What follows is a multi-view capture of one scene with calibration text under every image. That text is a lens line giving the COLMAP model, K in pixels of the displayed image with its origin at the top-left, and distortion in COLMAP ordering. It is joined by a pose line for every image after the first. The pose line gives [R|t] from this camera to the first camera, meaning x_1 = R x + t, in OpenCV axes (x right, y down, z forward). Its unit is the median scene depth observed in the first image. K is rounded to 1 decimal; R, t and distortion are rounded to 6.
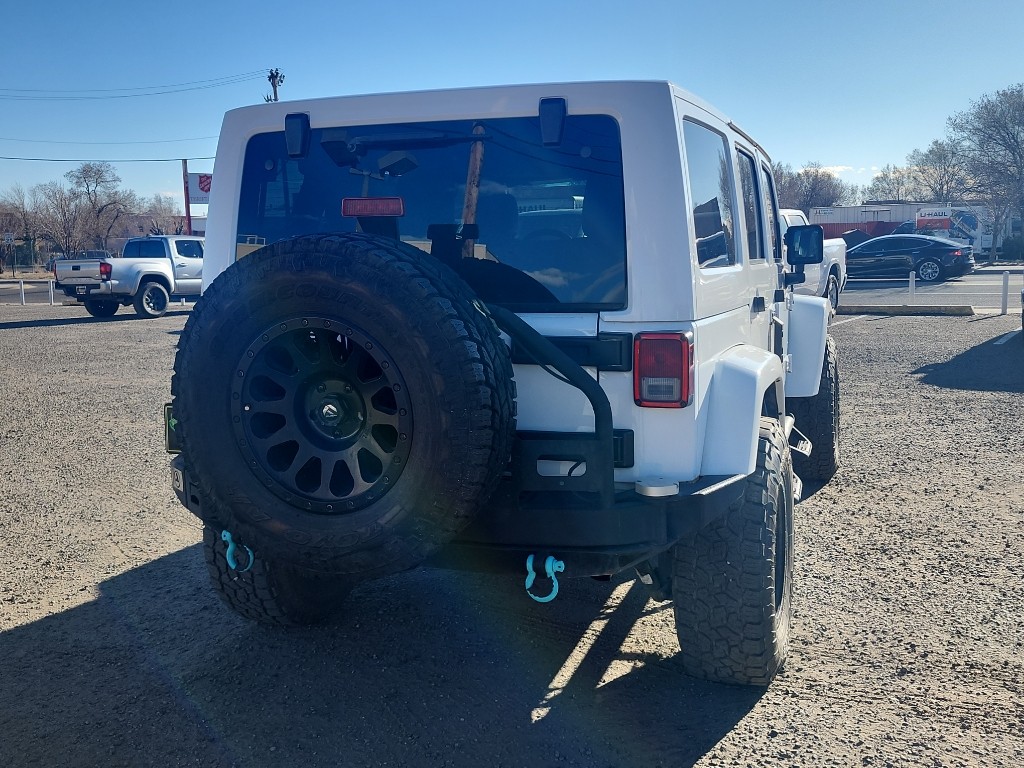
lens RADIAL K [[1045.4, 0, 518.1], [0, 1045.4, 361.9], [0, 0, 1]] dist [0.158703, -0.289948]
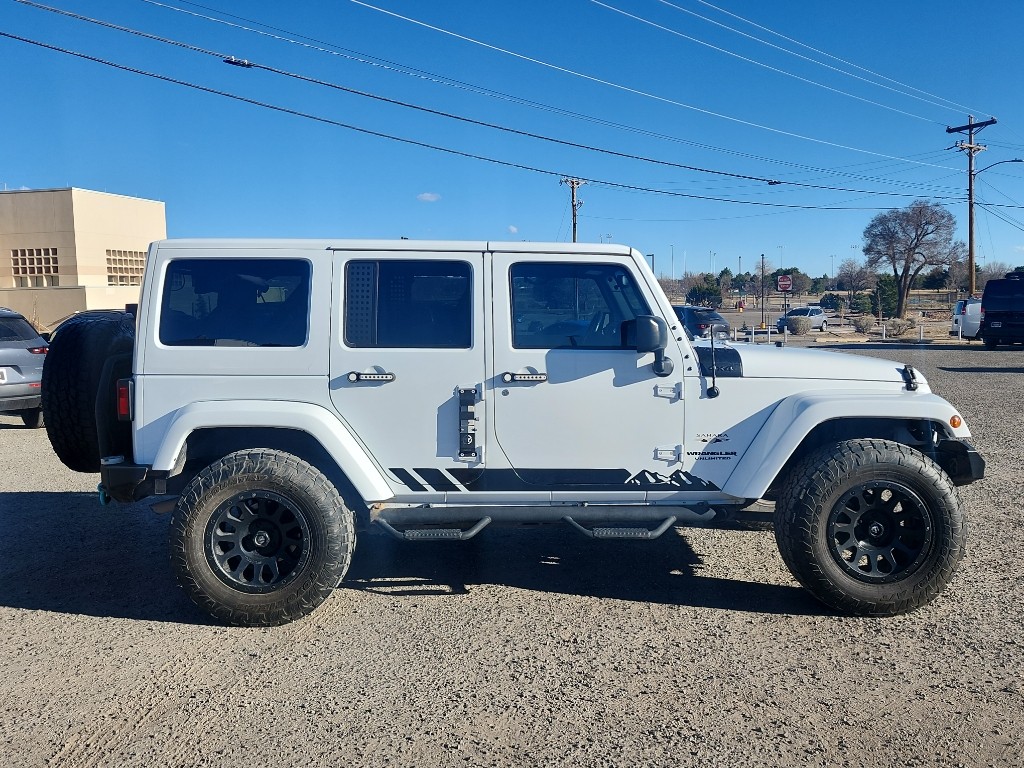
lens RADIAL K [[869.3, 0, 517.7], [0, 869.3, 360.5], [0, 0, 1]] dist [0.119451, -0.166915]
pose [[0.374823, 0.073261, -0.924197, 1.809599], [-0.102606, 0.994027, 0.037183, -0.186761], [0.921401, 0.080891, 0.380101, 1.032634]]
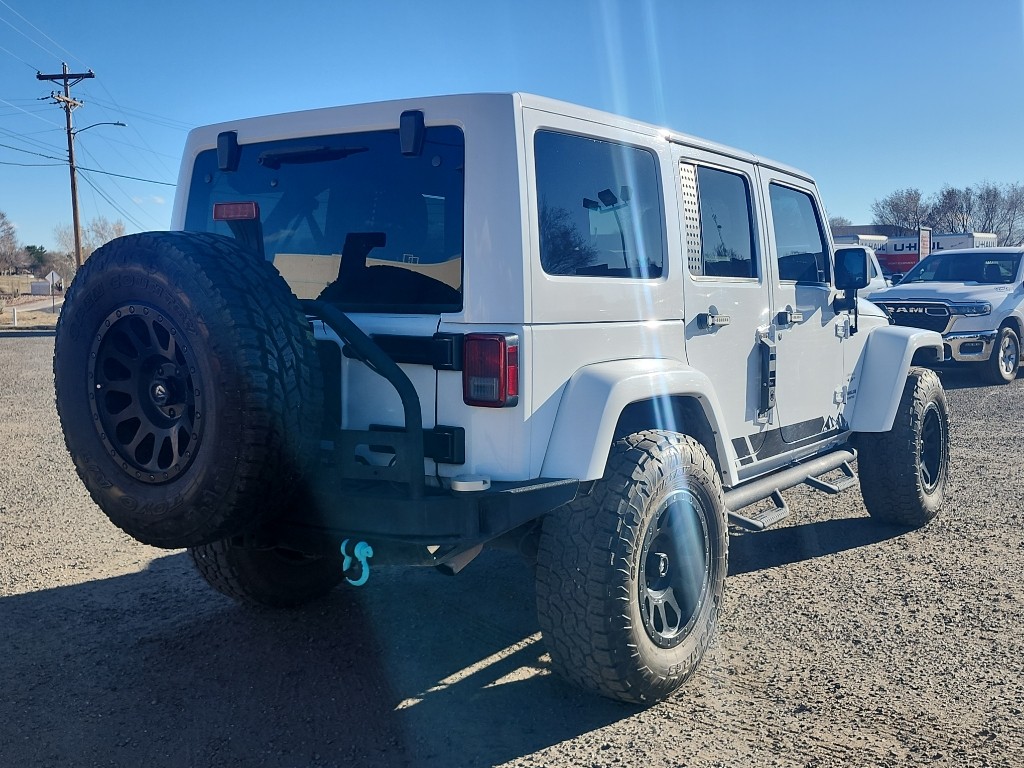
lens RADIAL K [[1045.4, 0, 518.1], [0, 1045.4, 361.9], [0, 0, 1]] dist [0.158703, -0.289948]
pose [[0.966143, 0.036820, -0.255366, 0.425237], [-0.046242, 0.998449, -0.030989, 0.029800], [0.253829, 0.041748, 0.966348, 0.014776]]
